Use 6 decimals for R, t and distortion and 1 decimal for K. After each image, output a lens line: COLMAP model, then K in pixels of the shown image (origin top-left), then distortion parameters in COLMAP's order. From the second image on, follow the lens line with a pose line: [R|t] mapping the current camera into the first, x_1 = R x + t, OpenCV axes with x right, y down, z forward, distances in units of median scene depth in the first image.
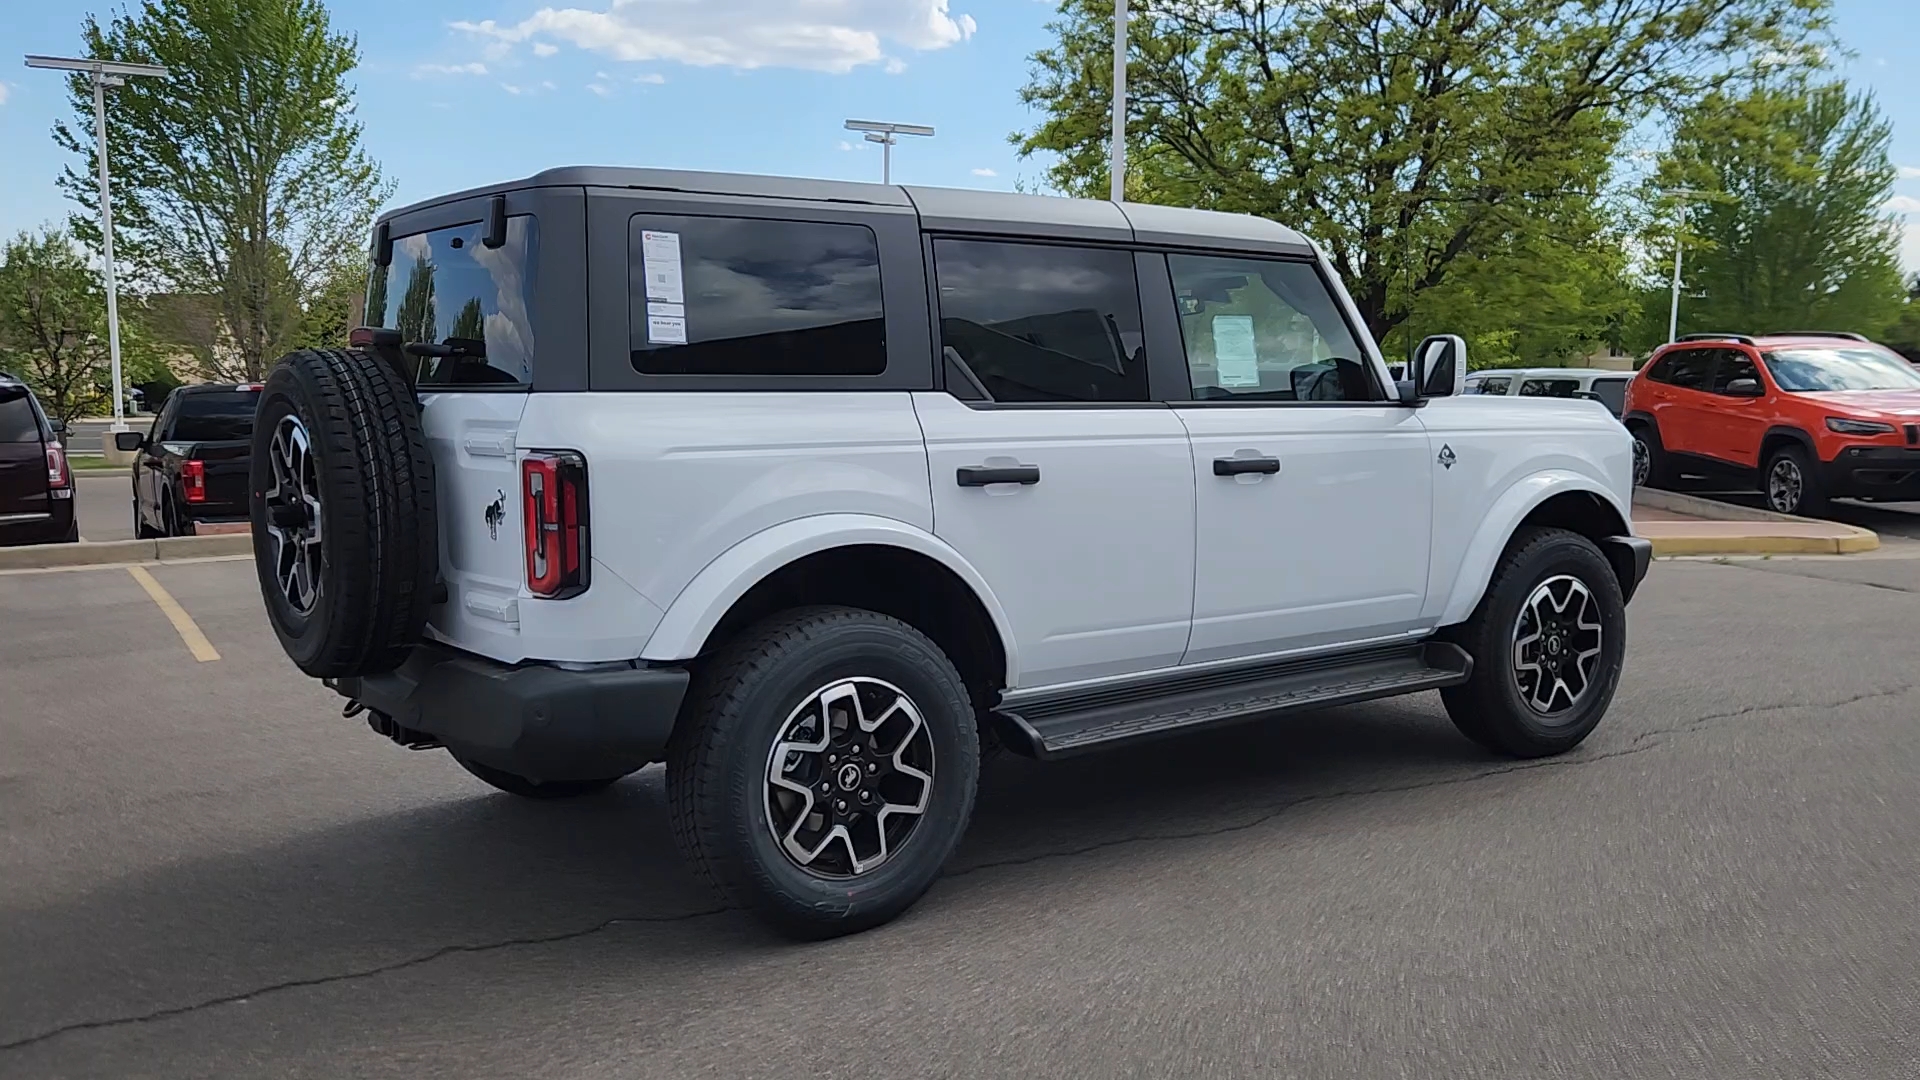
lens RADIAL K [[1627.4, 0, 948.4], [0, 1627.4, 544.6], [0, 0, 1]] dist [0.032263, -0.019355]
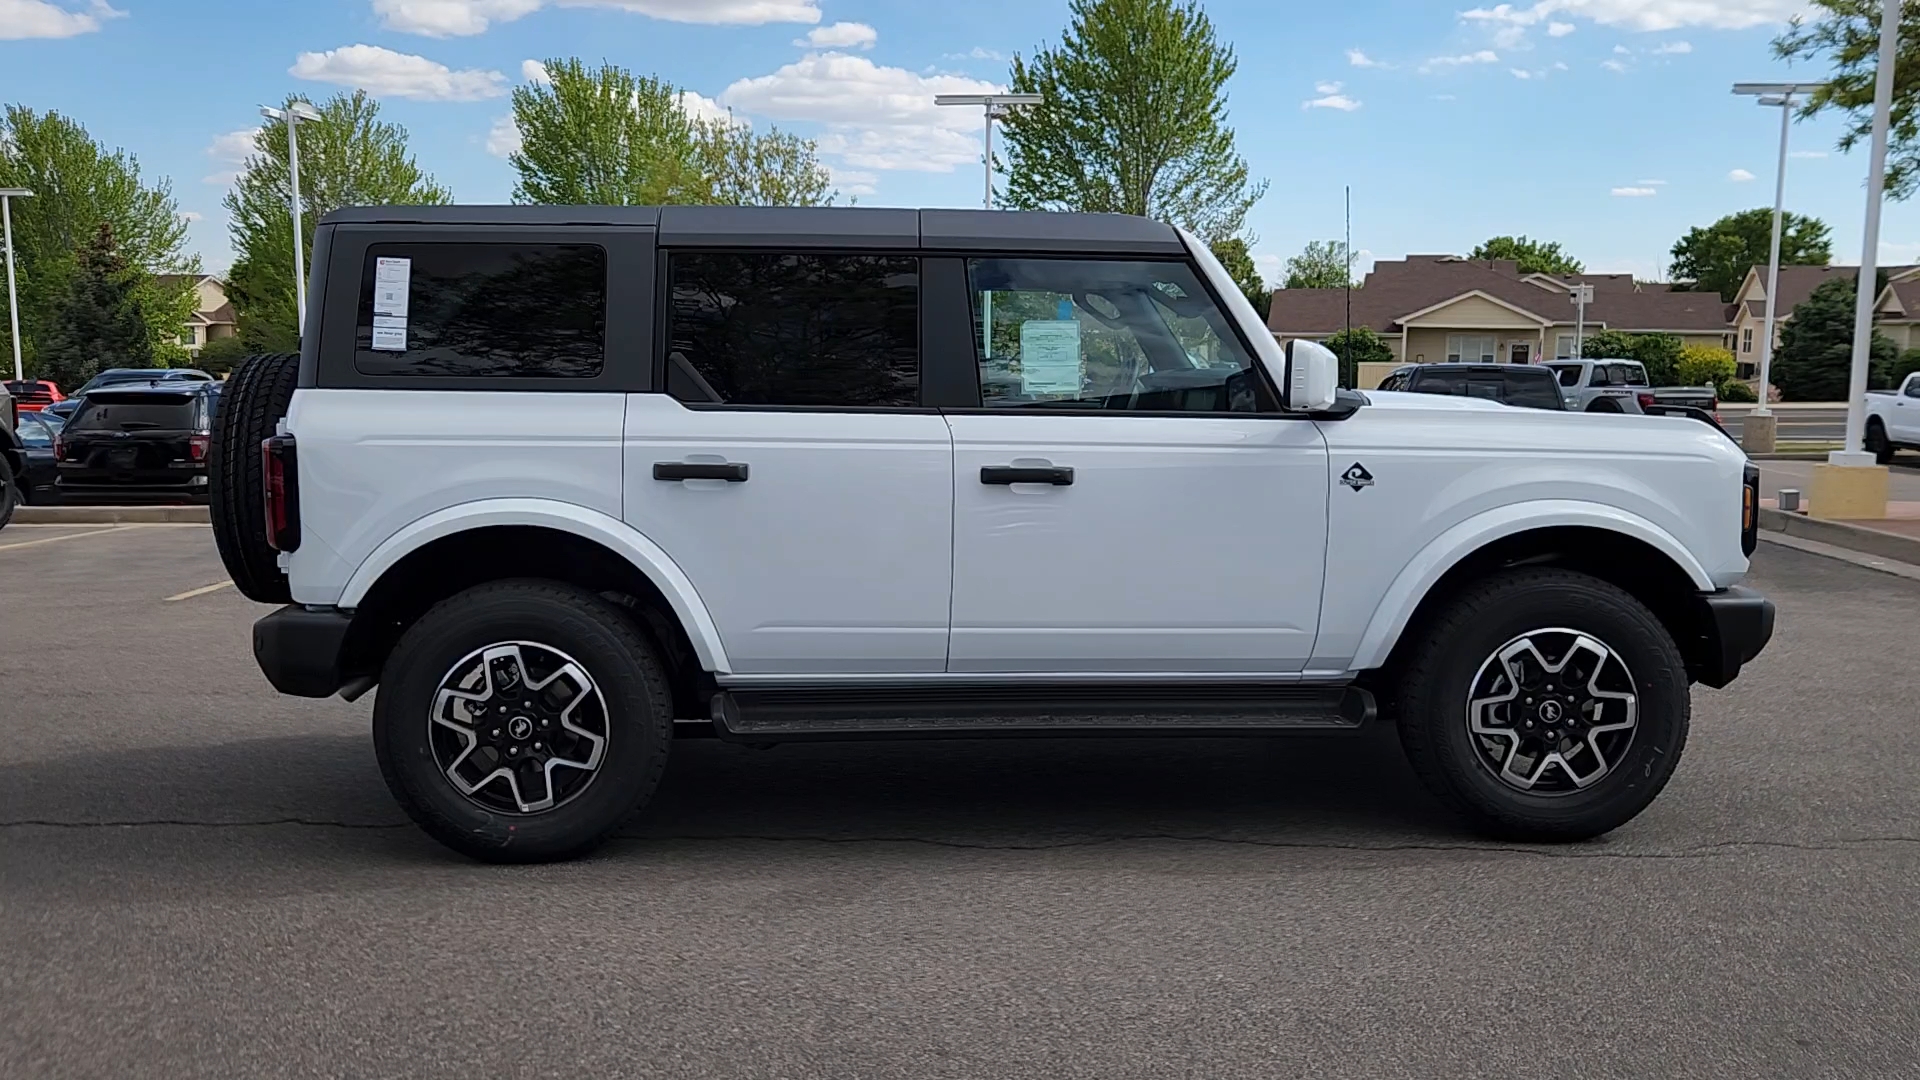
lens RADIAL K [[1627.4, 0, 948.4], [0, 1627.4, 544.6], [0, 0, 1]] dist [0.032263, -0.019355]
pose [[0.836321, 0.067598, -0.544057, 0.748419], [-0.064907, 0.997598, 0.024175, -0.030859], [0.544384, 0.015095, 0.838700, 0.182432]]
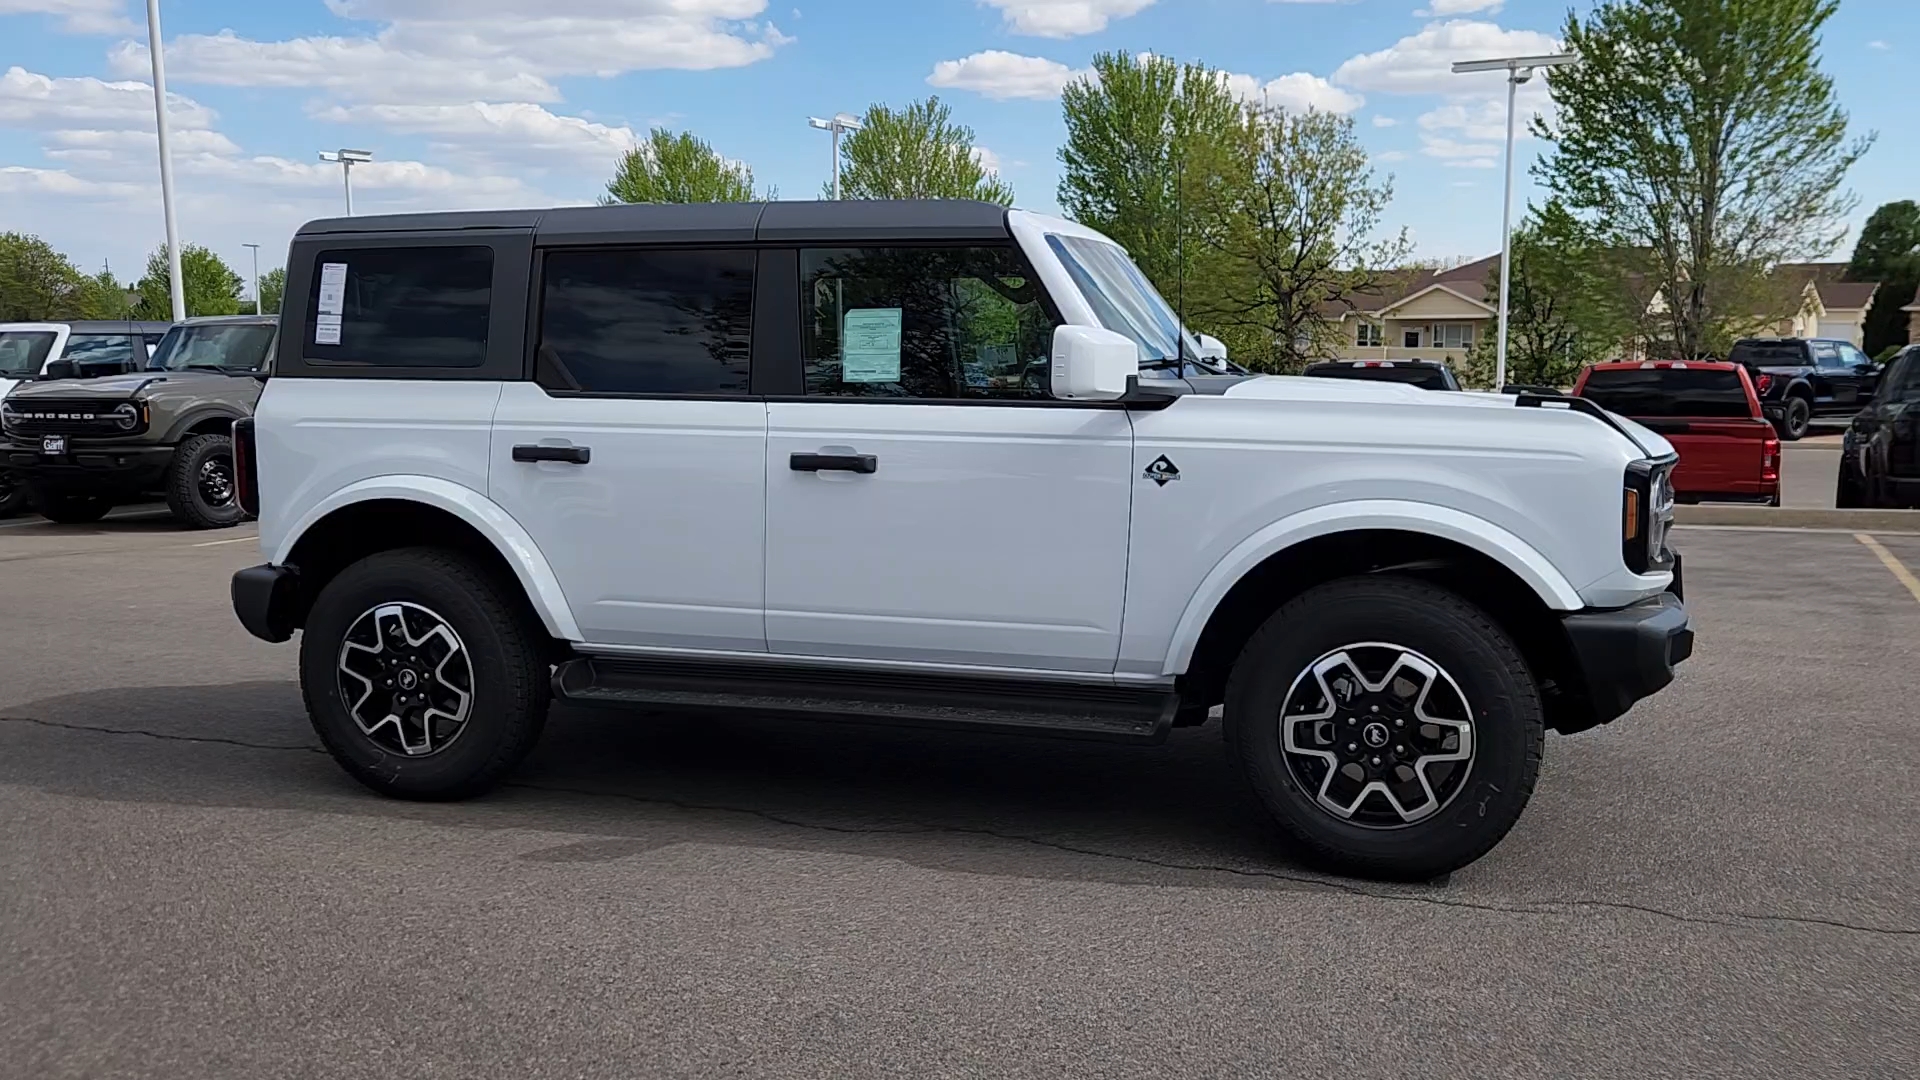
lens RADIAL K [[1627.4, 0, 948.4], [0, 1627.4, 544.6], [0, 0, 1]] dist [0.032263, -0.019355]
pose [[0.588518, 0.097920, -0.802532, 1.129345], [-0.083762, 0.994681, 0.059940, -0.071116], [0.804133, 0.031946, 0.593590, 0.529637]]
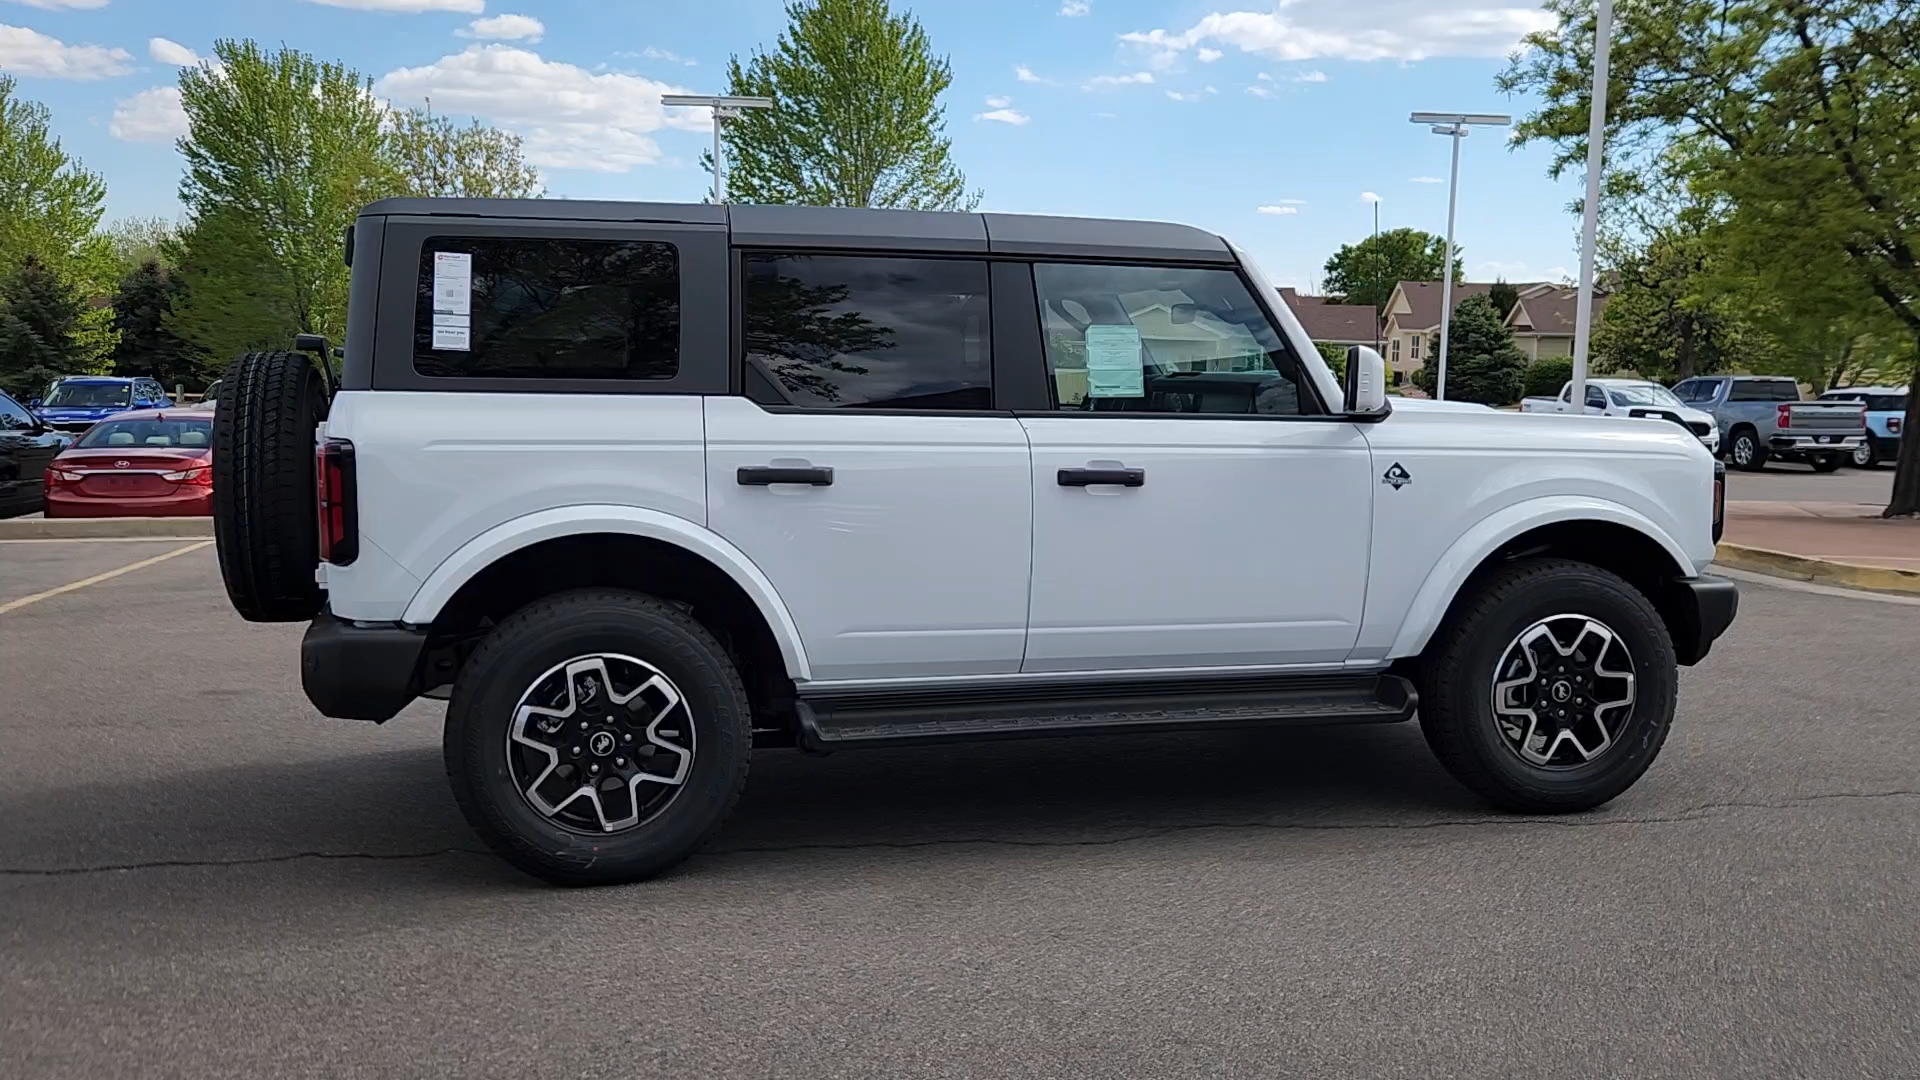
lens RADIAL K [[1627.4, 0, 948.4], [0, 1627.4, 544.6], [0, 0, 1]] dist [0.032263, -0.019355]
pose [[0.926121, 0.051658, -0.373673, 0.520470], [-0.051716, 0.998613, 0.009879, -0.013870], [0.373665, 0.010176, 0.927508, 0.056140]]
